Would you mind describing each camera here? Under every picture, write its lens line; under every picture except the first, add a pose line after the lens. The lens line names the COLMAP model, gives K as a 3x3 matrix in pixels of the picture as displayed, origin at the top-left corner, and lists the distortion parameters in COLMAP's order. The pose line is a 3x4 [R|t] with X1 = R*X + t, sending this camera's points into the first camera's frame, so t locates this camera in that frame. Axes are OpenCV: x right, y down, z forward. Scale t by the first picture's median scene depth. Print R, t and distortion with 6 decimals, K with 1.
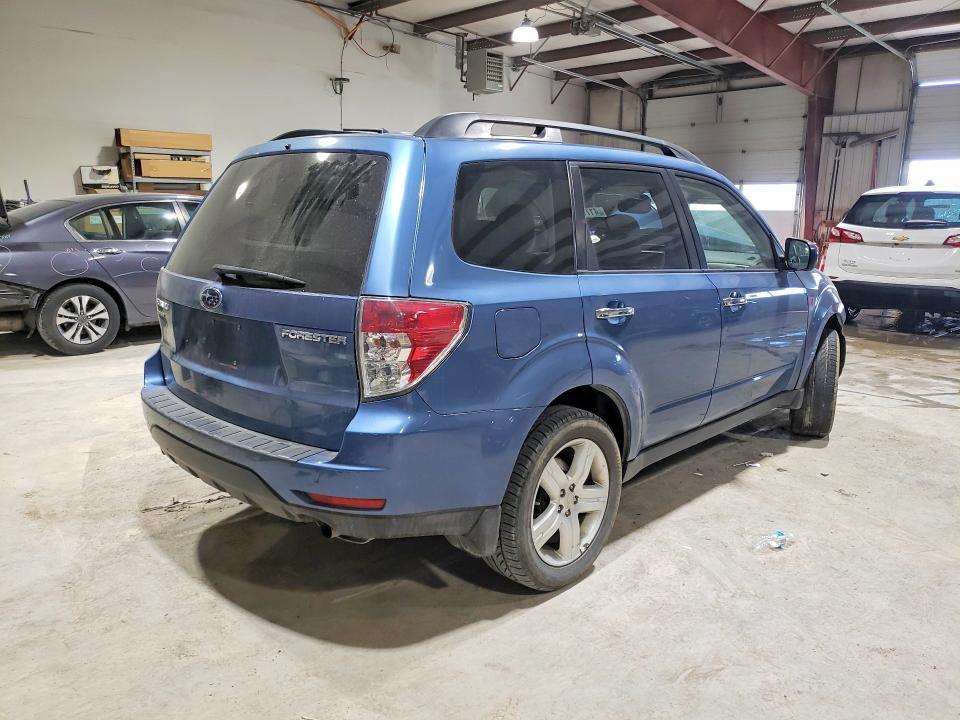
lens RADIAL K [[733.9, 0, 473.9], [0, 733.9, 359.9], [0, 0, 1]] dist [0.010256, 0.011291]
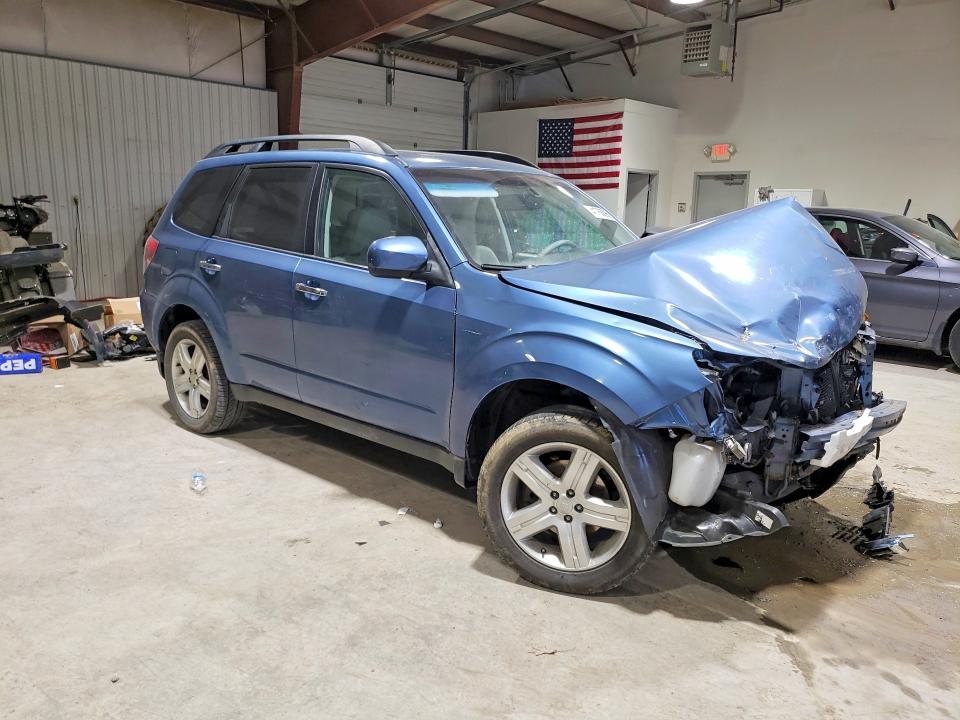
lens RADIAL K [[733.9, 0, 473.9], [0, 733.9, 359.9], [0, 0, 1]] dist [0.010256, 0.011291]
pose [[0.032614, 0.194972, -0.980266, 1.284463], [-0.222139, 0.957671, 0.183087, -0.207938], [0.974469, 0.211785, 0.074545, 1.095819]]
